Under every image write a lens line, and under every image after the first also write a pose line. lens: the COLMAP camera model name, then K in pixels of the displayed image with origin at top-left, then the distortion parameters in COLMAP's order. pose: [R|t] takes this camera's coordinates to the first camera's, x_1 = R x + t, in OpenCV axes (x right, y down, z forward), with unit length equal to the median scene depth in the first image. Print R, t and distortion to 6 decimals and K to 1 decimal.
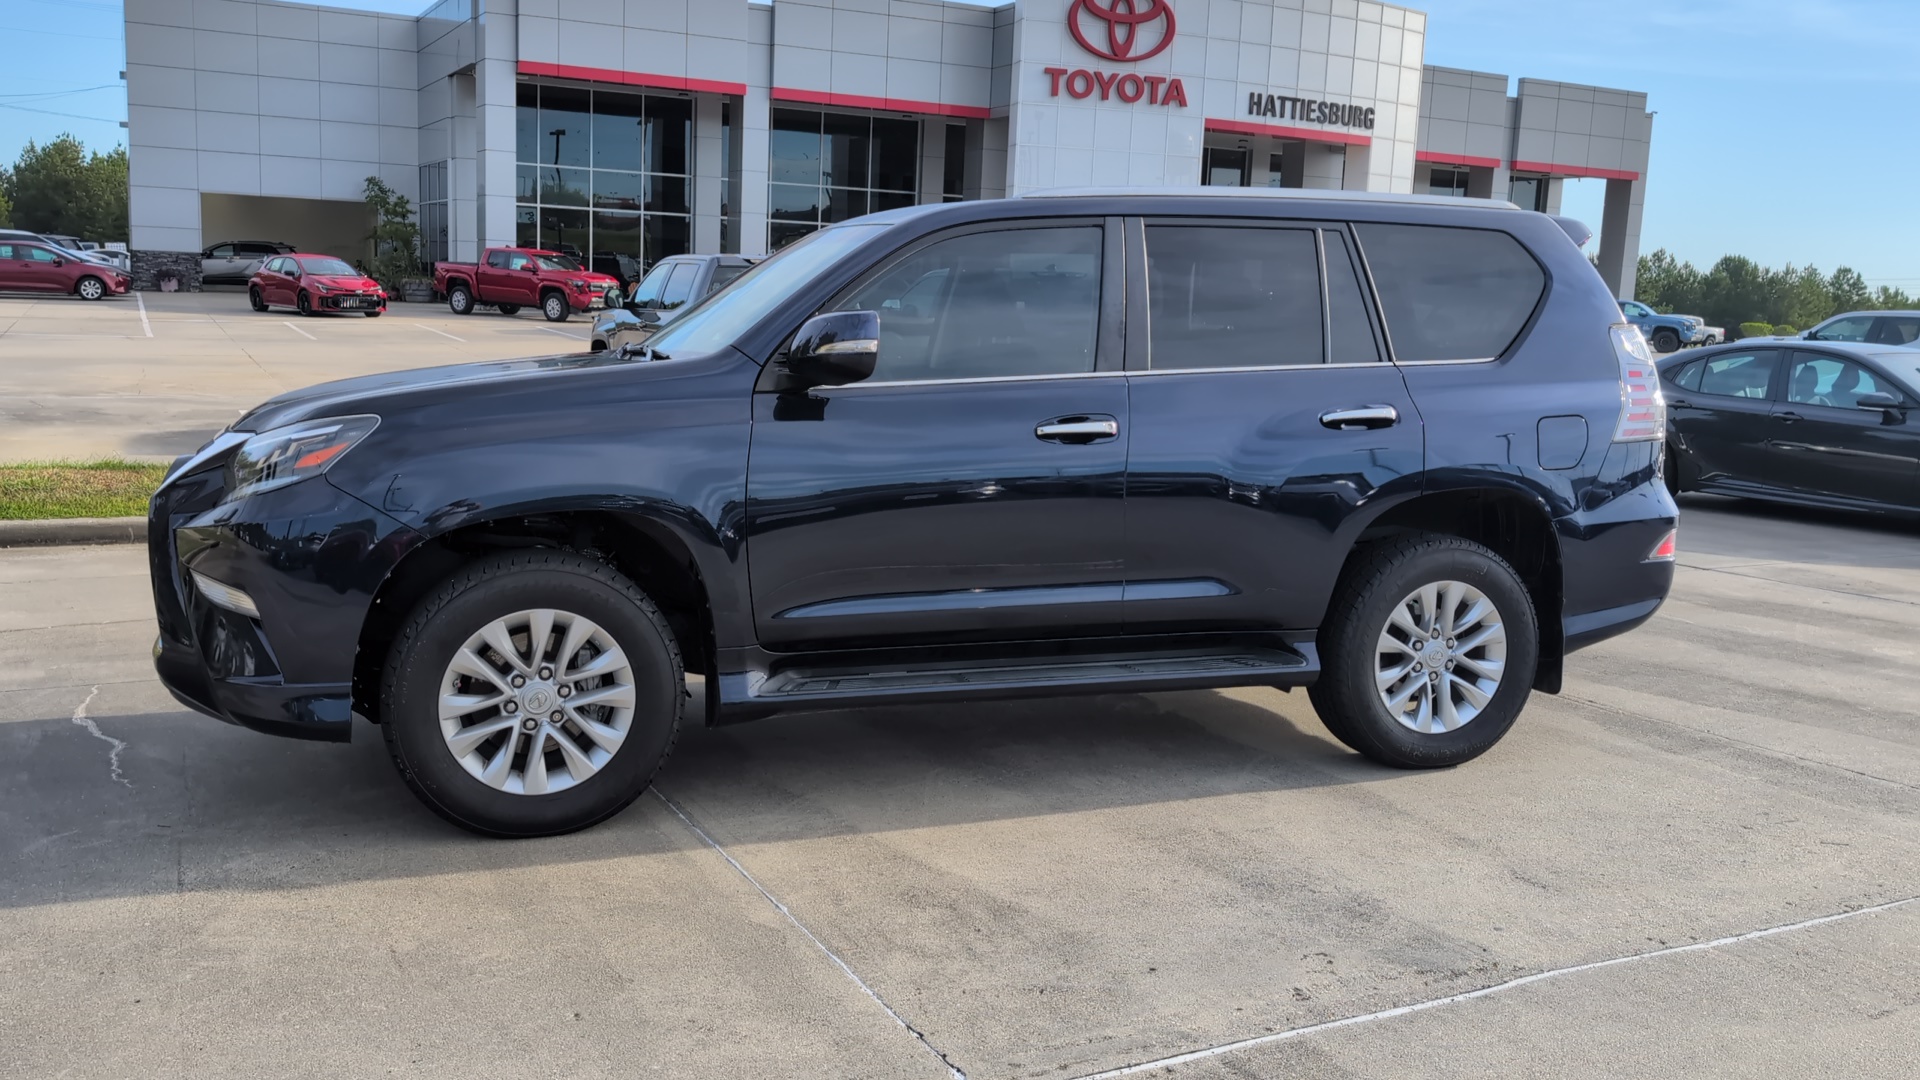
lens RADIAL K [[1612.2, 0, 960.0], [0, 1612.2, 540.0], [0, 0, 1]] dist [0.017147, -0.013566]
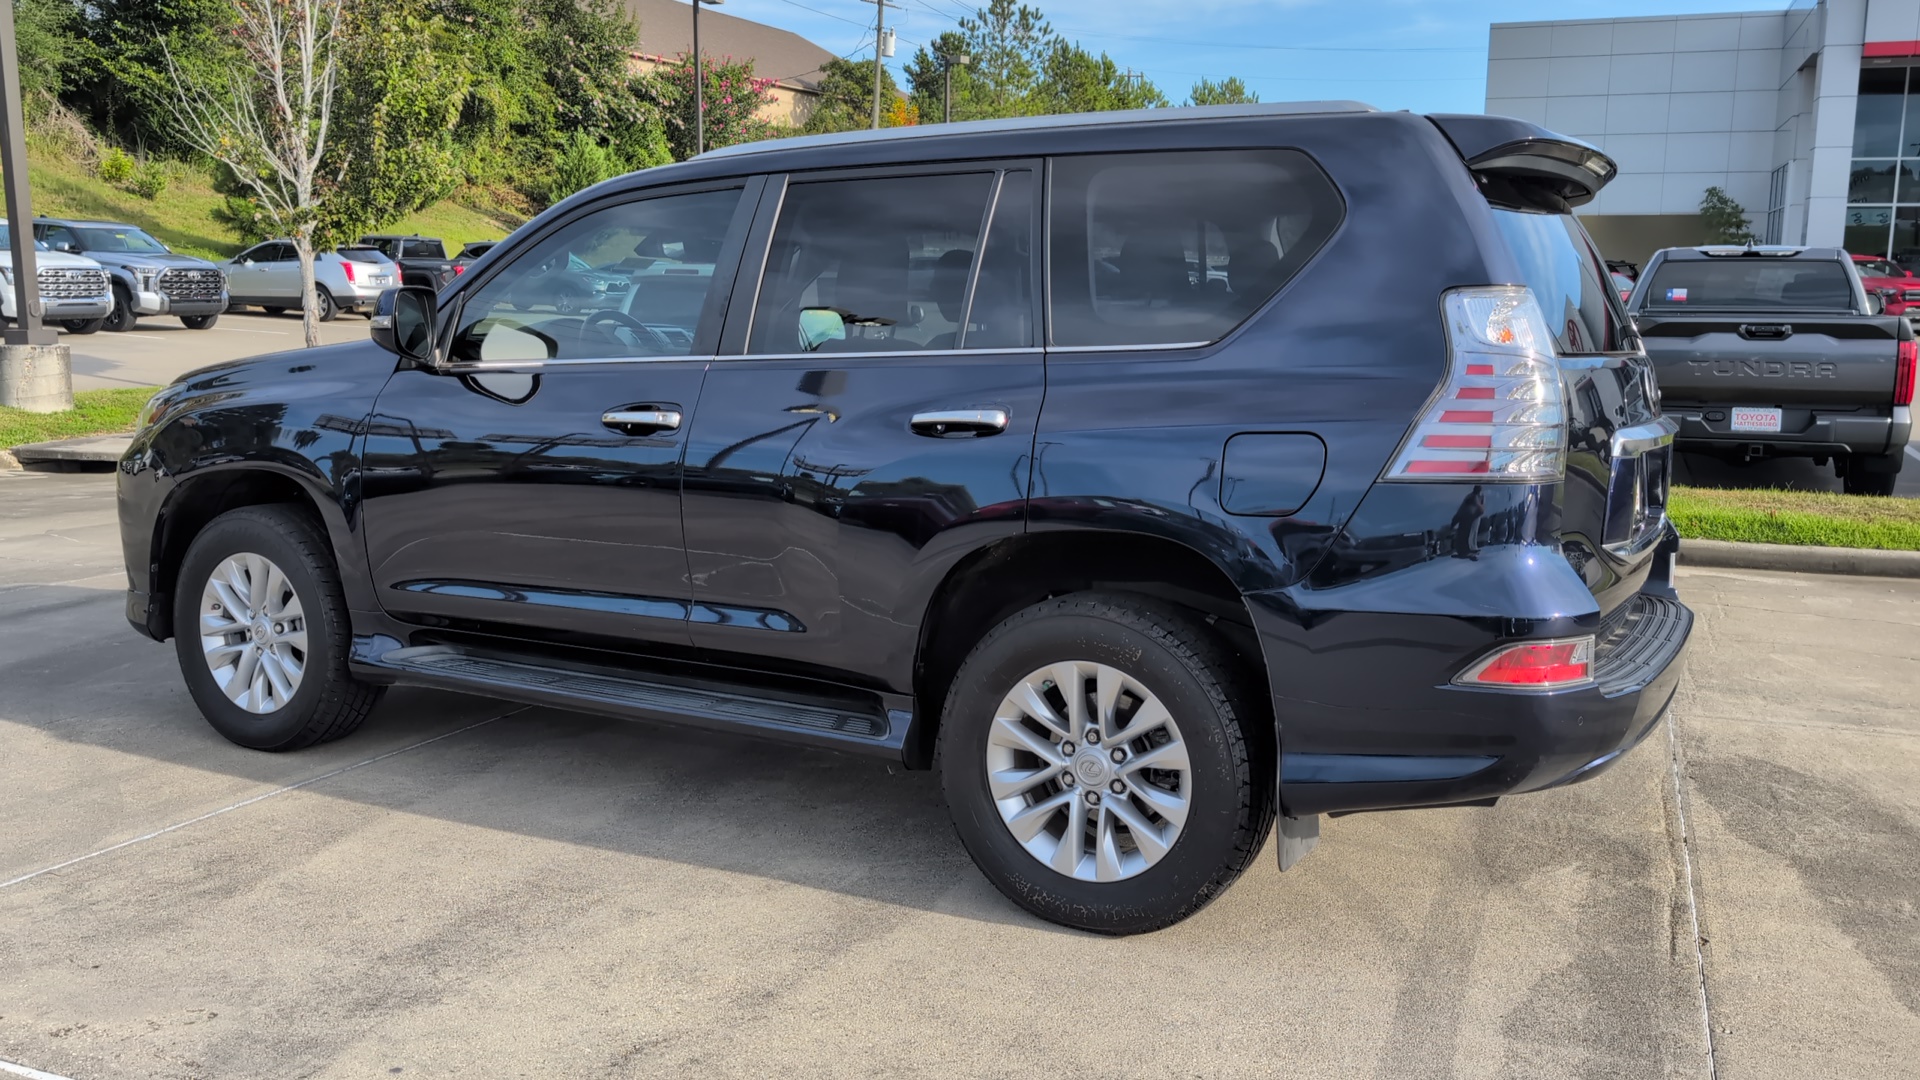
lens RADIAL K [[1612.2, 0, 960.0], [0, 1612.2, 540.0], [0, 0, 1]] dist [0.017147, -0.013566]
pose [[0.656298, 0.086465, -0.749531, 0.077174], [-0.096550, 0.994869, 0.030227, -0.004228], [0.748299, 0.052529, 0.661279, 0.049470]]
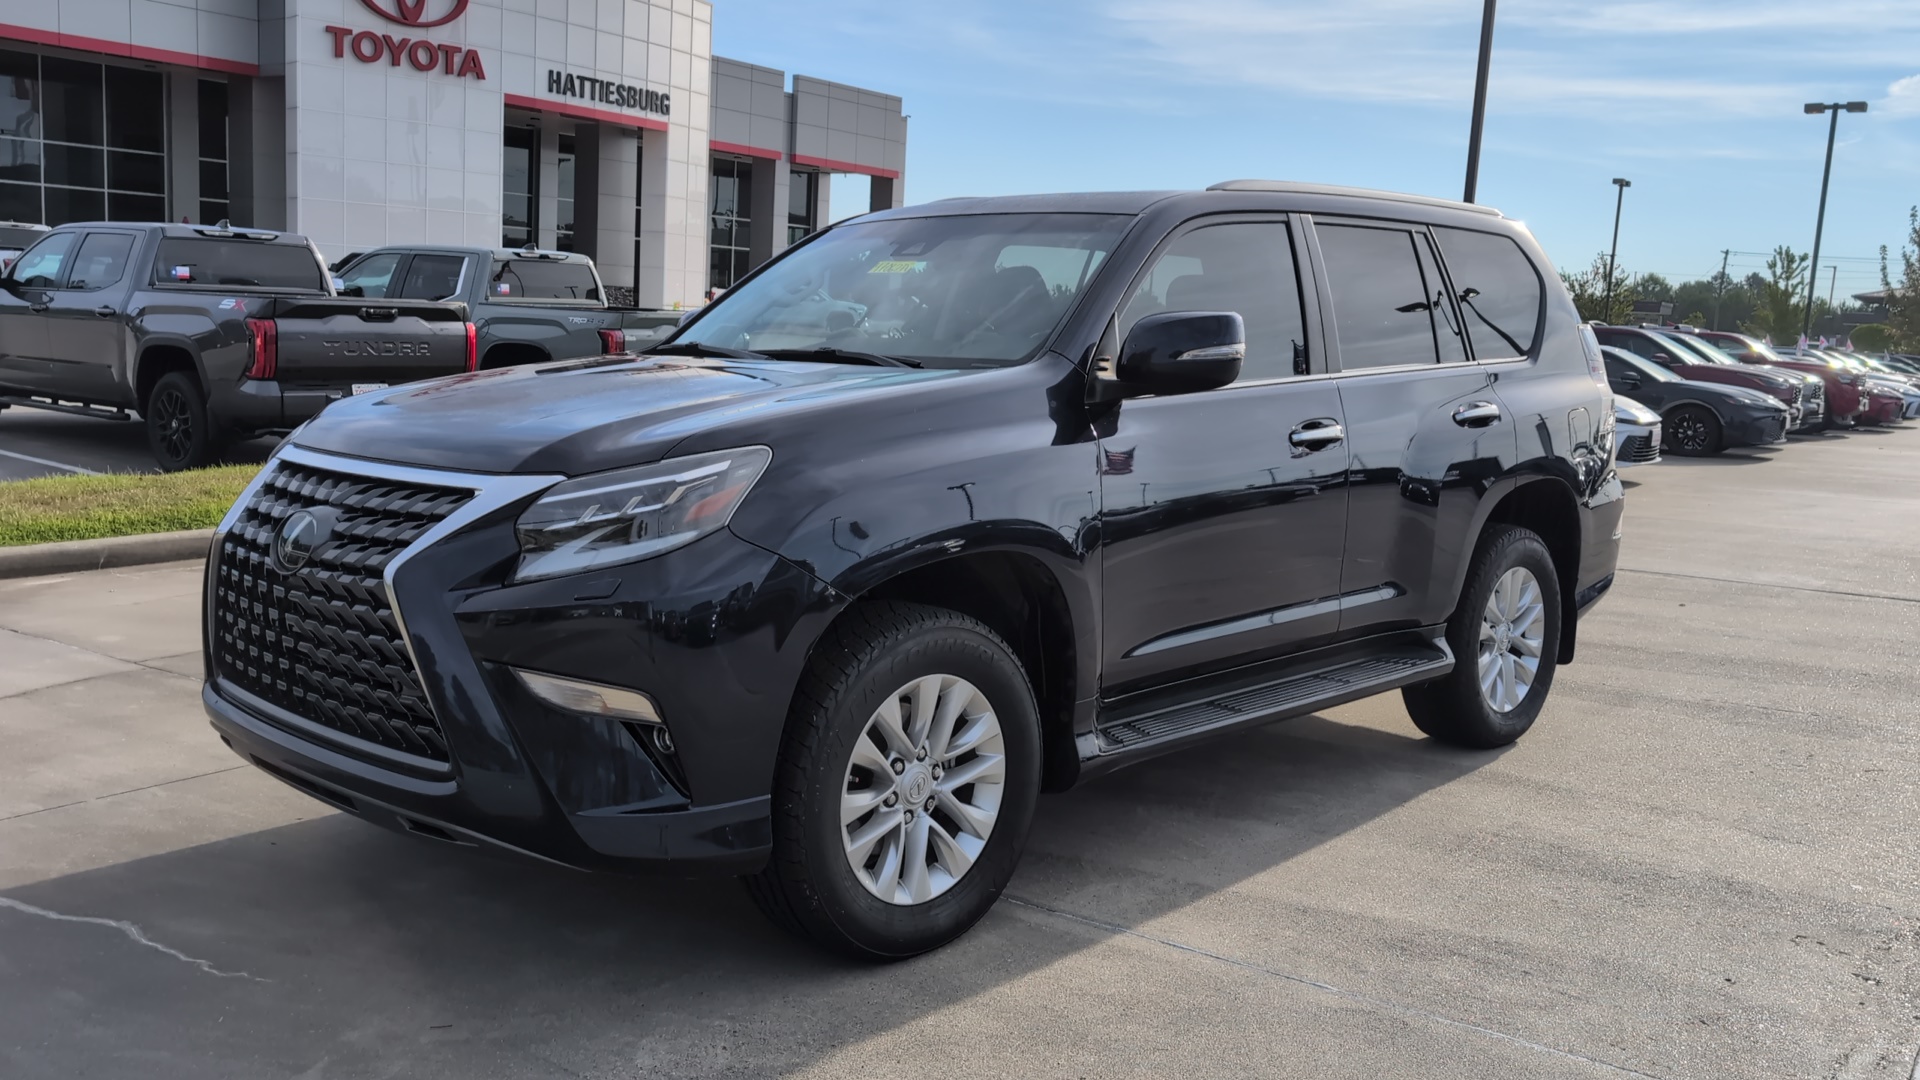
lens RADIAL K [[1612.2, 0, 960.0], [0, 1612.2, 540.0], [0, 0, 1]] dist [0.017147, -0.013566]
pose [[0.894449, -0.057066, 0.443513, -0.049004], [0.052601, 0.998365, 0.022375, -0.003518], [-0.444065, 0.003316, 0.895989, 0.021198]]
